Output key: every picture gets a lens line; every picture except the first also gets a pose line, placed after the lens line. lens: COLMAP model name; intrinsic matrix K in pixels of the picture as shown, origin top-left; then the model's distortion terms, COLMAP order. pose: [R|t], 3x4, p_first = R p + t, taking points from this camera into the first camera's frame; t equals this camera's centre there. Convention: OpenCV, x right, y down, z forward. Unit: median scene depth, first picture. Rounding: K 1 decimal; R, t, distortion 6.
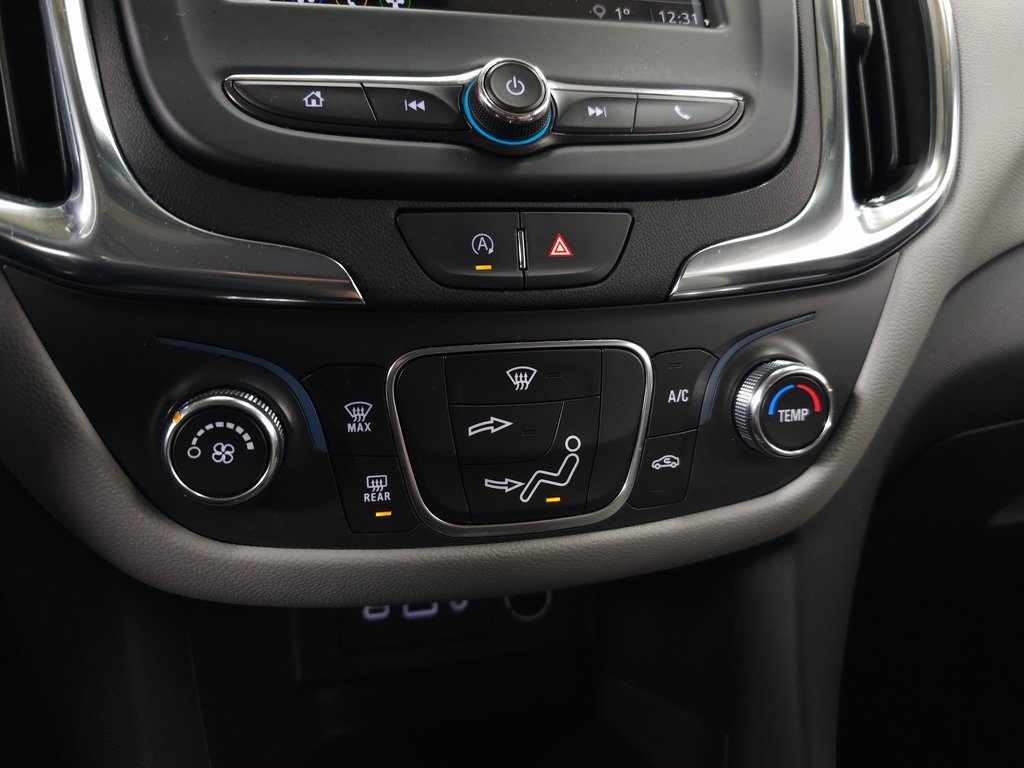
lens RADIAL K [[727.7, 0, 512.0], [0, 727.7, 384.0], [0, 0, 1]] dist [0.075583, -0.171929]
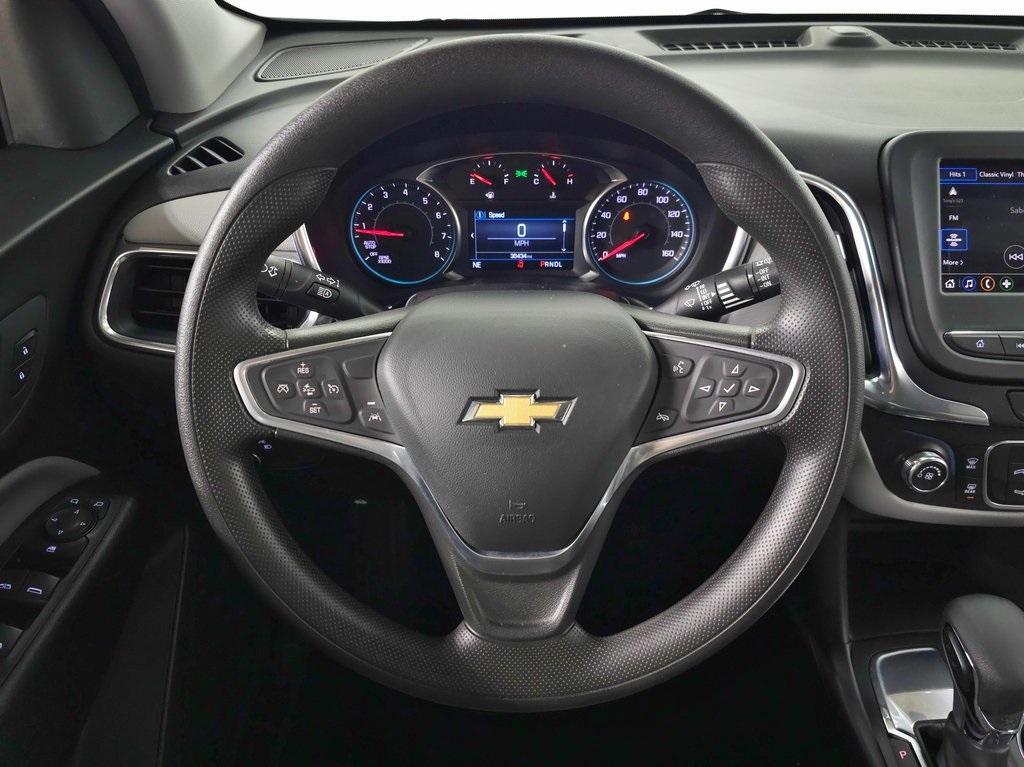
lens RADIAL K [[697.5, 0, 513.1], [0, 697.5, 381.3], [0, 0, 1]] dist [0.053722, -0.065144]
pose [[0.971312, 0.108624, -0.211553, -1.269931], [-0.054396, 0.967484, 0.247015, -0.753823], [0.231506, -0.228421, 0.945637, -1.654963]]
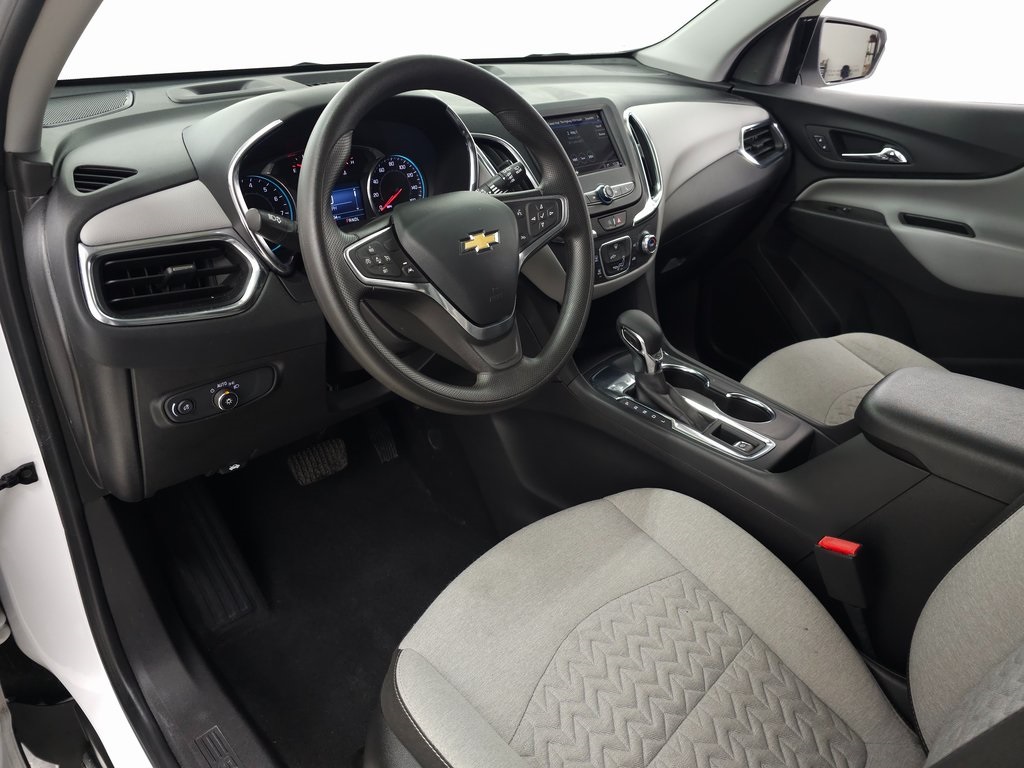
lens RADIAL K [[673.8, 0, 493.2], [0, 673.8, 384.1], [0, 0, 1]] dist [0.052992, -0.000315]
pose [[0.855572, -0.260696, 0.447253, -3.250631], [0.180322, 0.959918, 0.214572, -0.267907], [-0.485264, -0.102933, 0.868288, -2.980096]]
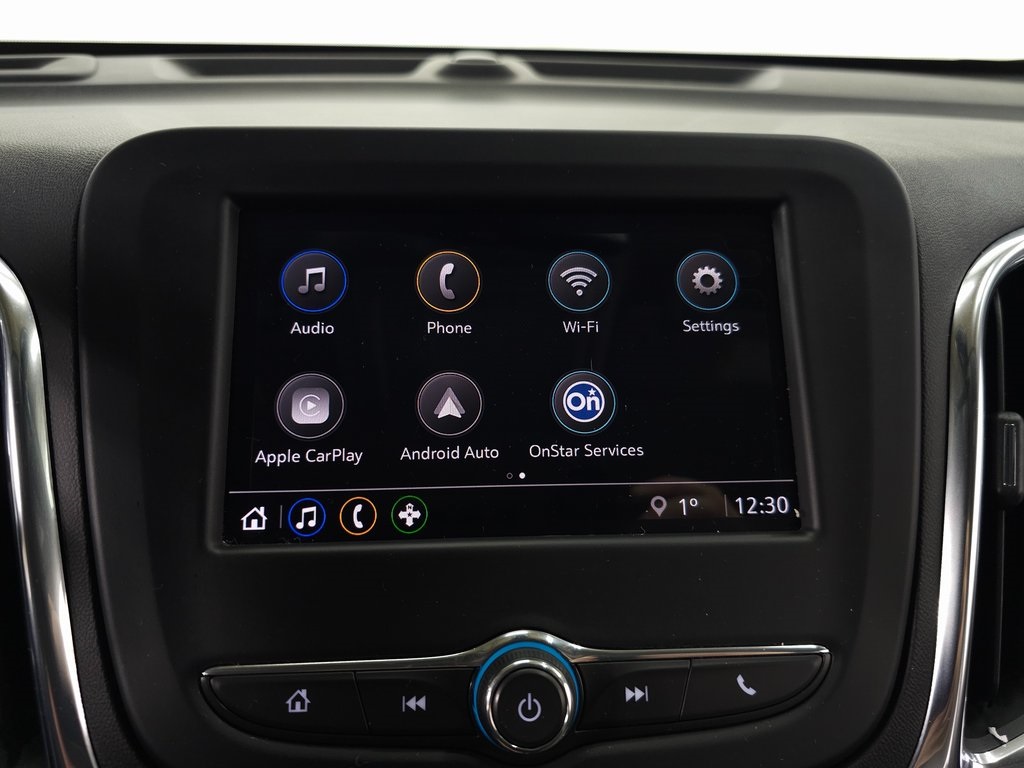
lens RADIAL K [[722.5, 0, 516.5], [0, 722.5, 389.6], [0, 0, 1]] dist [-0.012664, -0.003227]
pose [[0.986744, 0.061830, -0.150046, 0.088089], [-0.048088, 0.994453, 0.093548, -0.824518], [0.154997, -0.085092, 0.984243, 0.224563]]
